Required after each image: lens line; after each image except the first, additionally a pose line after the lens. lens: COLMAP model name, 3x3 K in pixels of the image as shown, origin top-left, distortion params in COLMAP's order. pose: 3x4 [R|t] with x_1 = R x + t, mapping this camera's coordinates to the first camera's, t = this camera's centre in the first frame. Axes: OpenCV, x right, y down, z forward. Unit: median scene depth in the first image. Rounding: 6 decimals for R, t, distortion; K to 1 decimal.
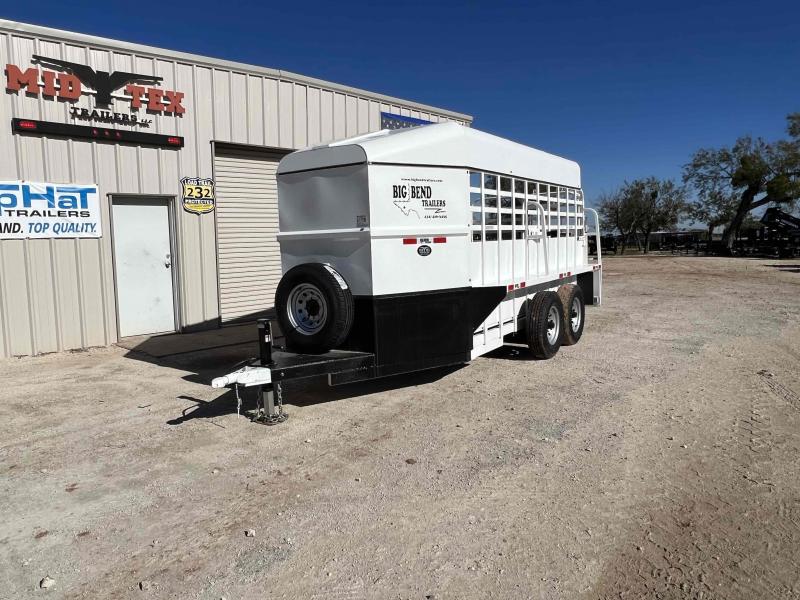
lens RADIAL K [[583.5, 0, 397.3], [0, 583.5, 301.2], [0, 0, 1]] dist [0.053069, -0.056794]
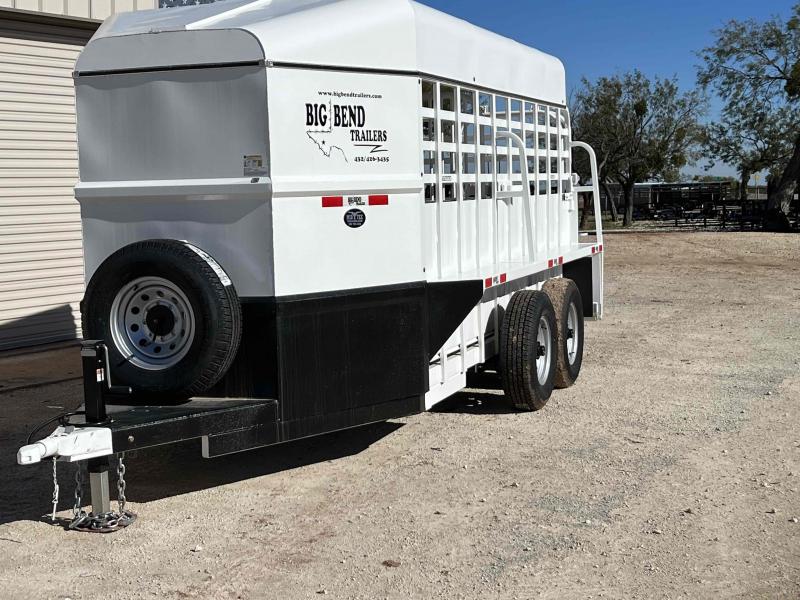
lens RADIAL K [[1316.1, 0, 399.0], [0, 1316.1, 300.4], [0, 0, 1]] dist [0.366119, -1.208332]
pose [[0.970167, -0.012708, 0.242104, -0.223741], [0.018837, 0.999558, -0.023018, 0.024298], [-0.241705, 0.026892, 0.969977, -0.261595]]
